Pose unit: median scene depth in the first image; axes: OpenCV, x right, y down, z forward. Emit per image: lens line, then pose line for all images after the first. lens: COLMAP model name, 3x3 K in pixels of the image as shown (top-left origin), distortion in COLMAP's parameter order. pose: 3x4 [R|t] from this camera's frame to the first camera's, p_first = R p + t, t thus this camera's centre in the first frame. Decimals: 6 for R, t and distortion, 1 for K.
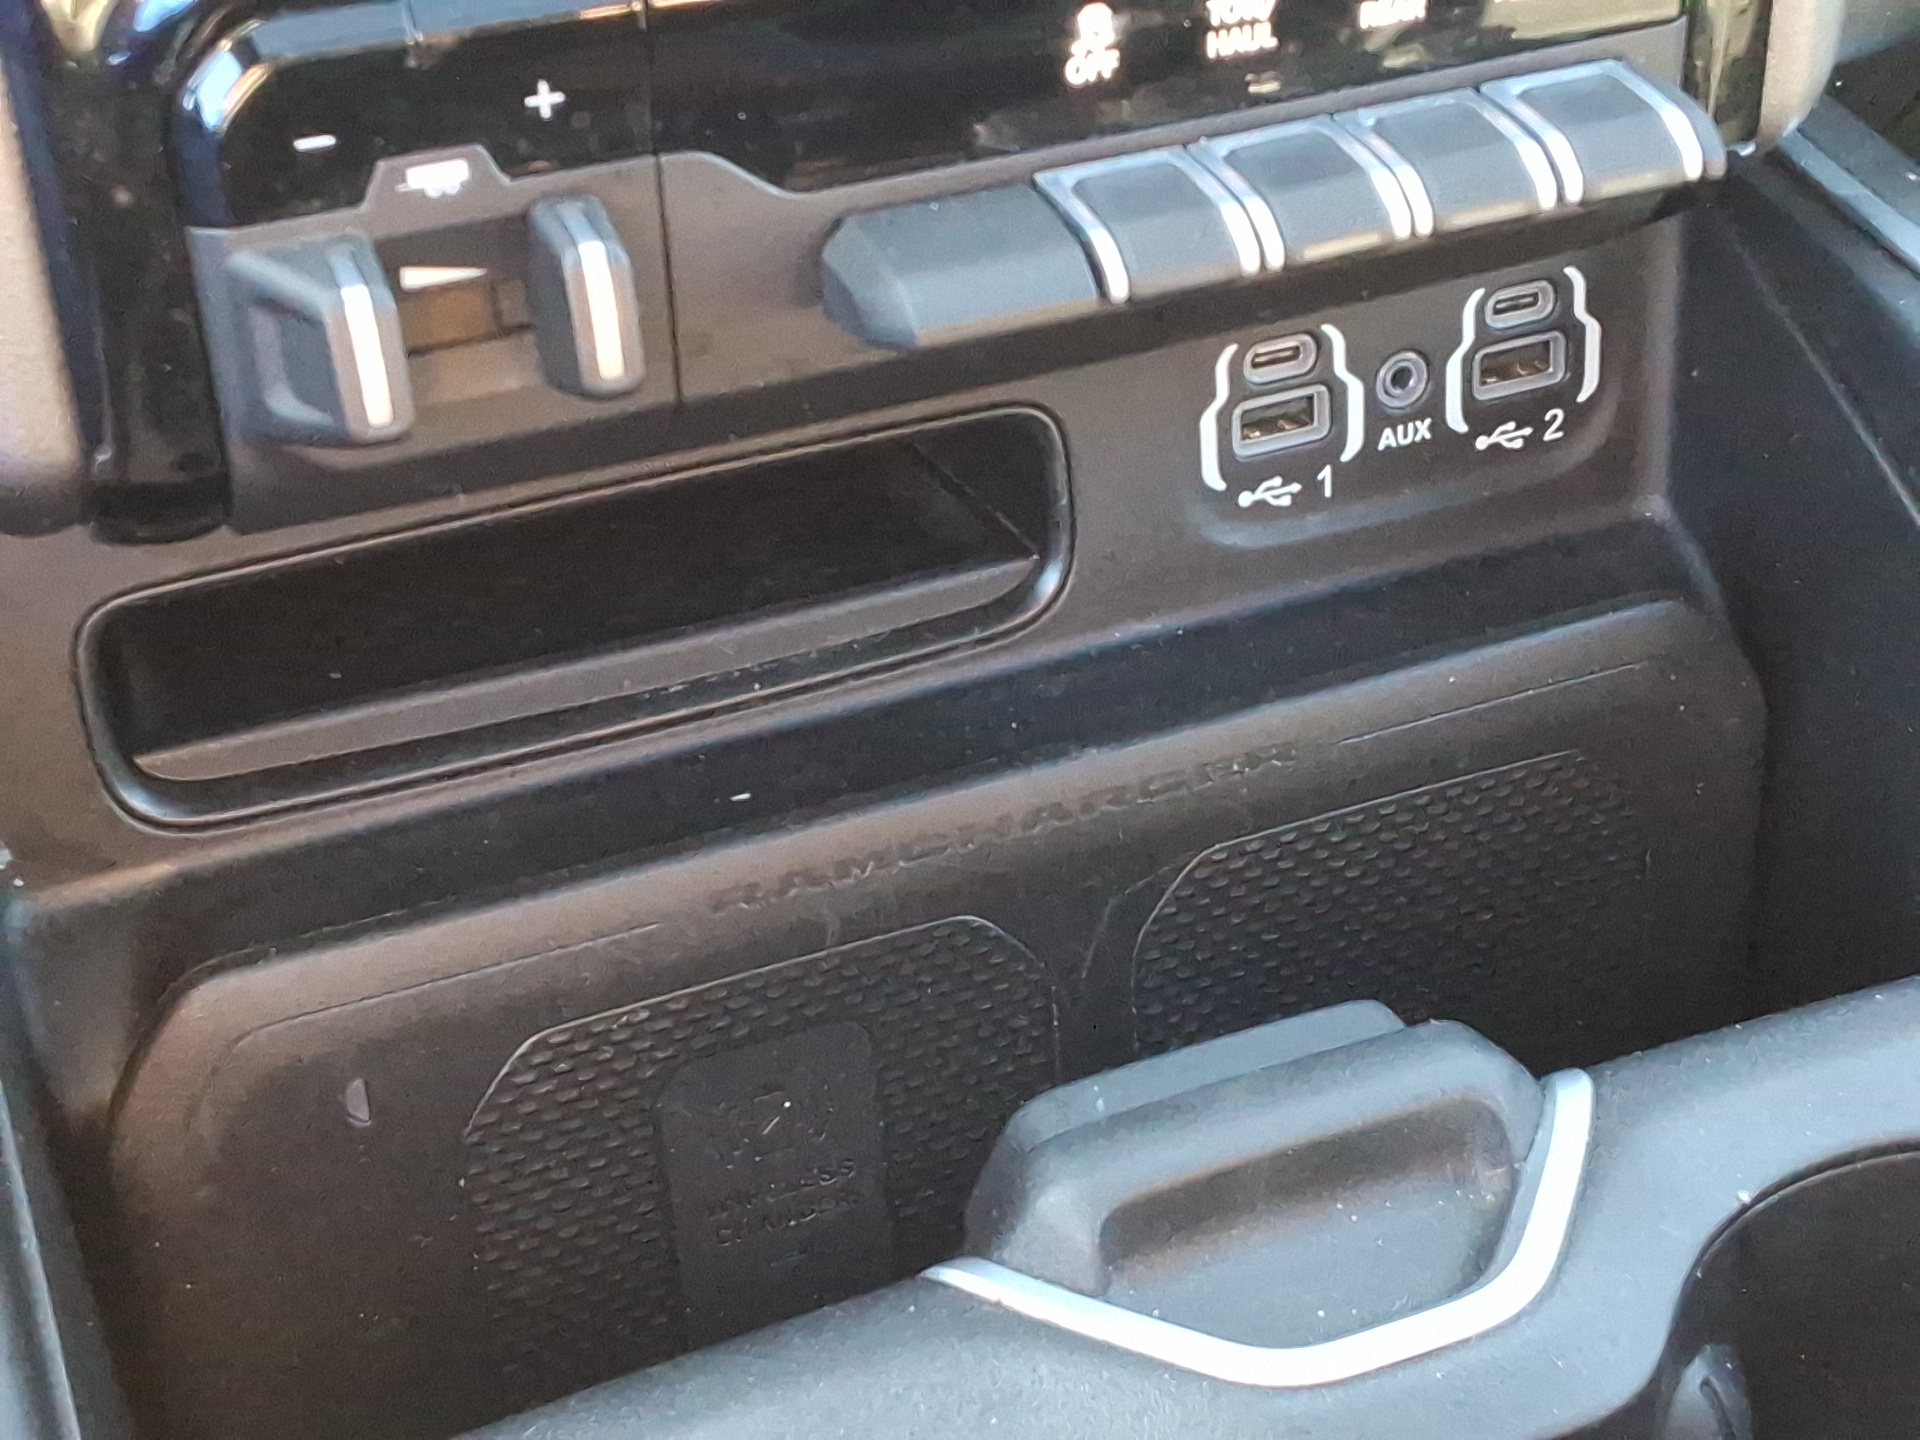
lens RADIAL K [[3078.7, 0, 995.3], [0, 3078.7, 721.5], [0, 0, 1]] dist [0.110276, -0.013318]
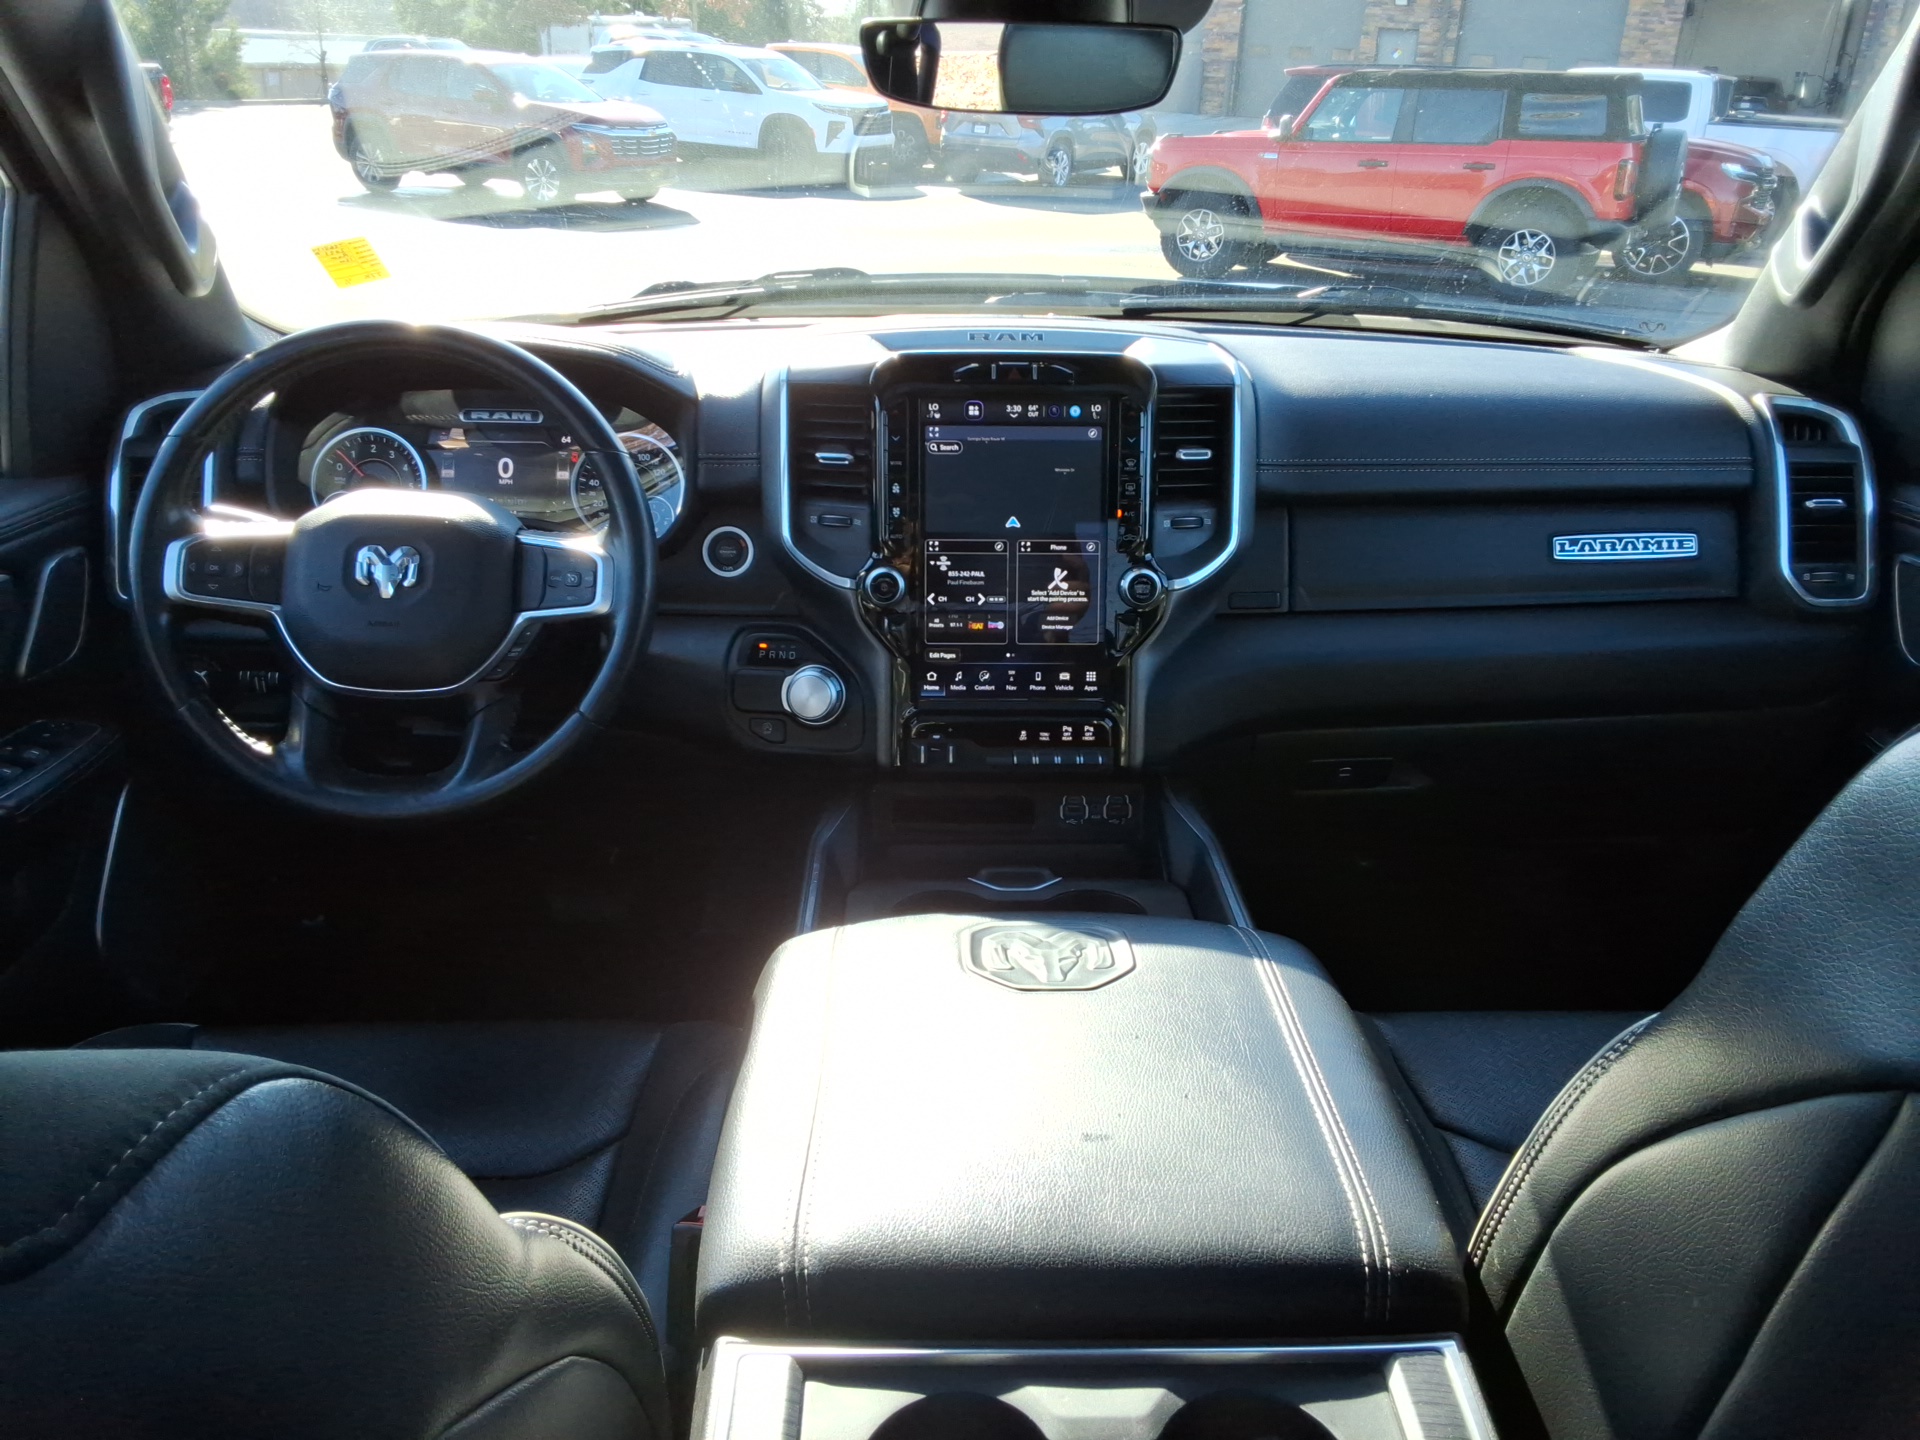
lens RADIAL K [[1622.0, 0, 983.6], [0, 1622.0, 716.7], [0, 0, 1]] dist [0.130359, -0.209283]
pose [[0.929907, 0.101575, -0.353492, 1.305032], [-0.223146, 0.919818, -0.322708, 1.022286], [0.292369, 0.378968, 0.878011, -2.496904]]
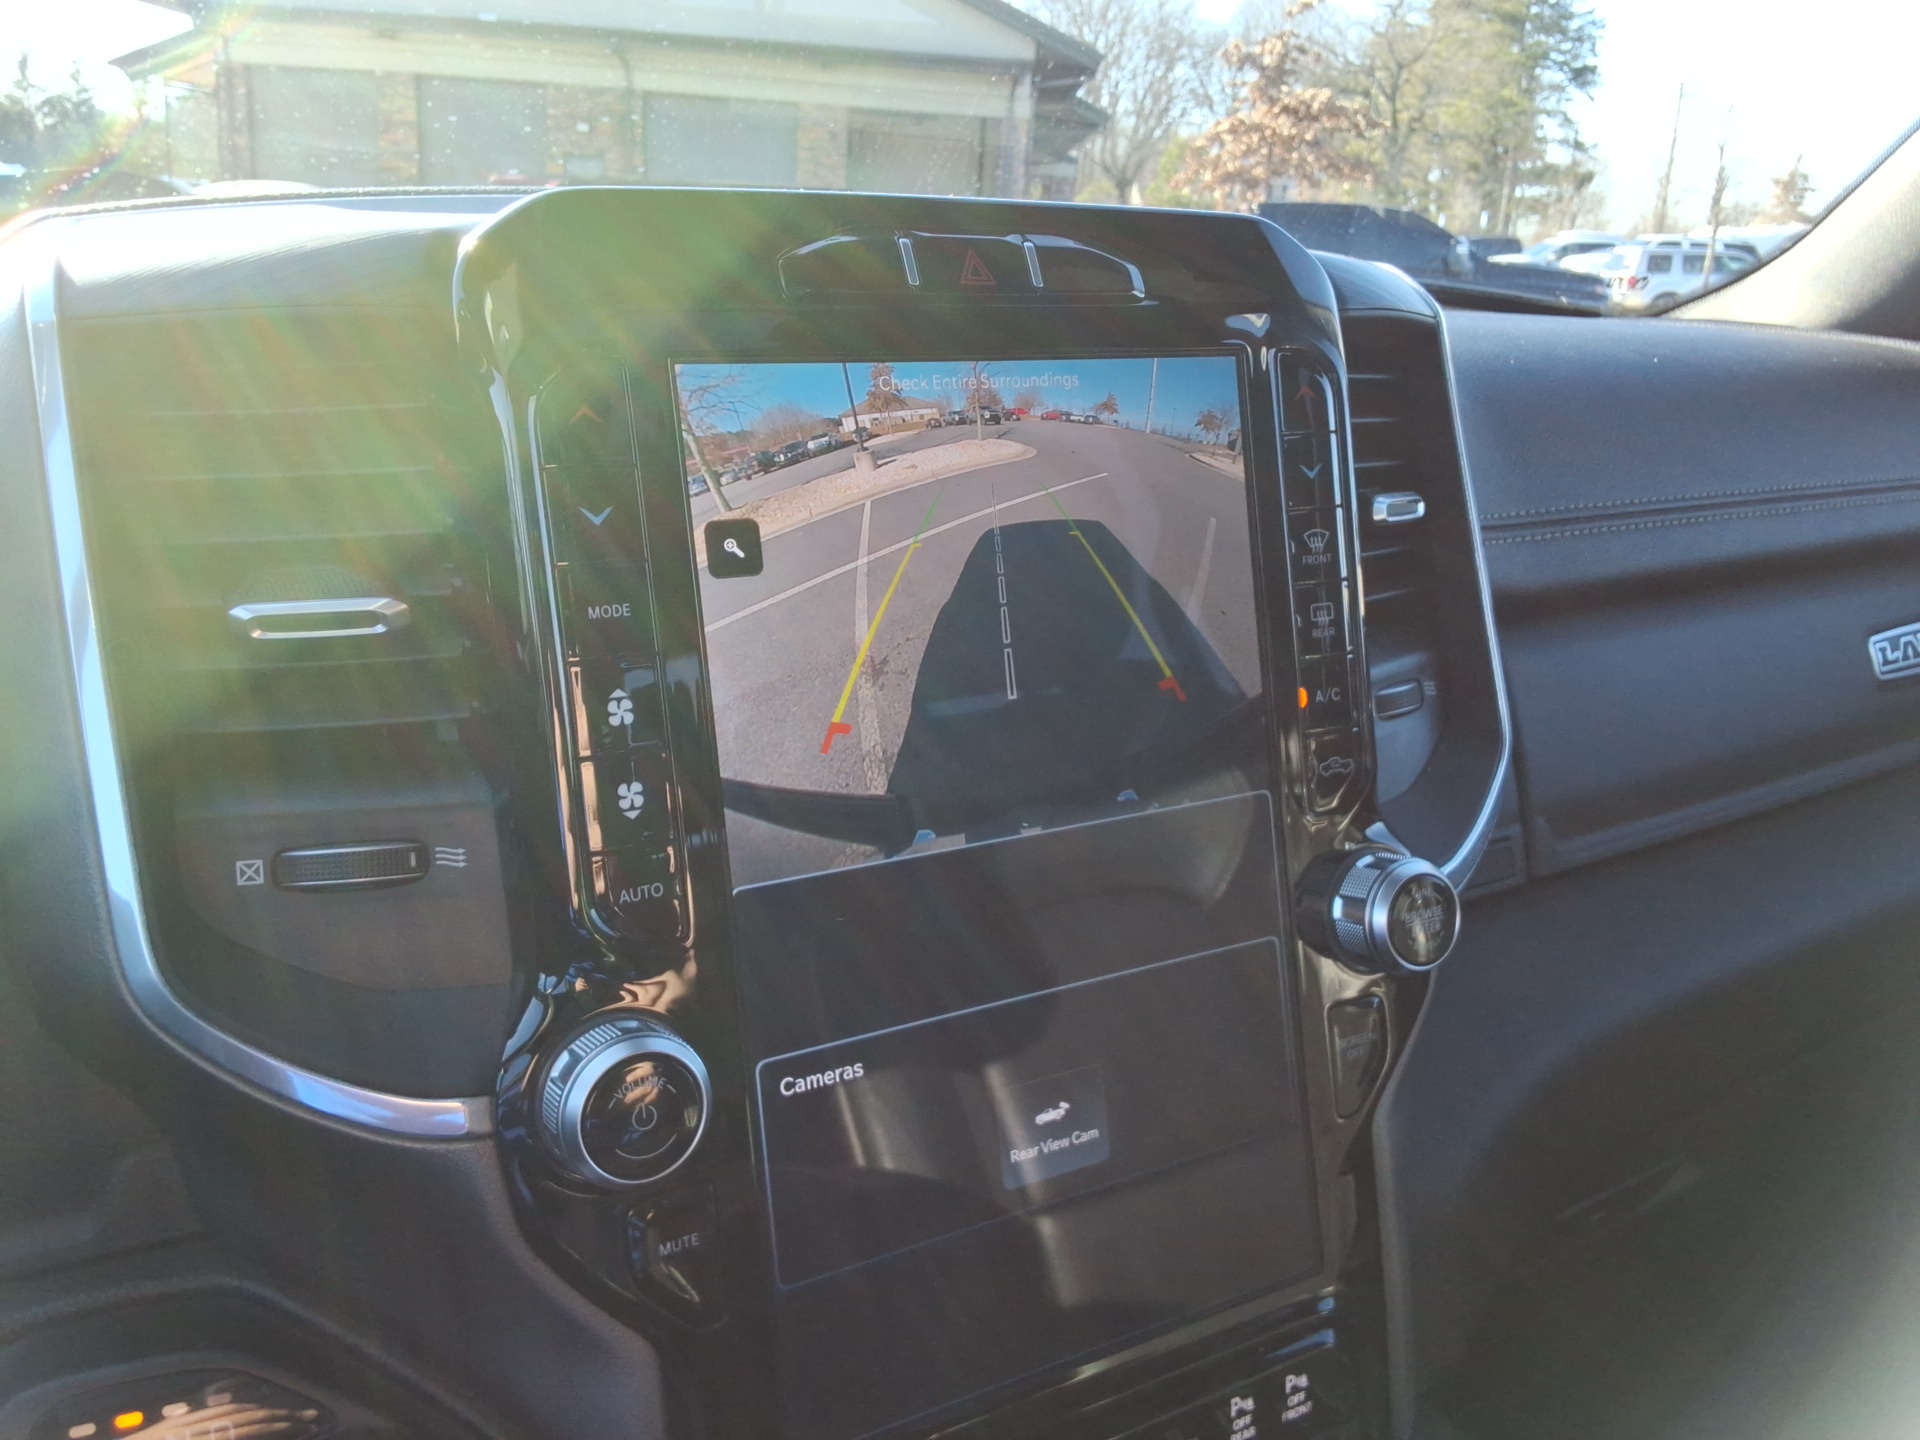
lens RADIAL K [[1549.6, 0, 971.9], [0, 1549.6, 699.9], [0, 0, 1]] dist [0.138672, -0.243673]
pose [[0.993707, -0.051215, 0.099619, -0.160229], [0.089129, 0.900194, -0.426271, -0.233638], [-0.067845, 0.432468, 0.899093, -0.284509]]
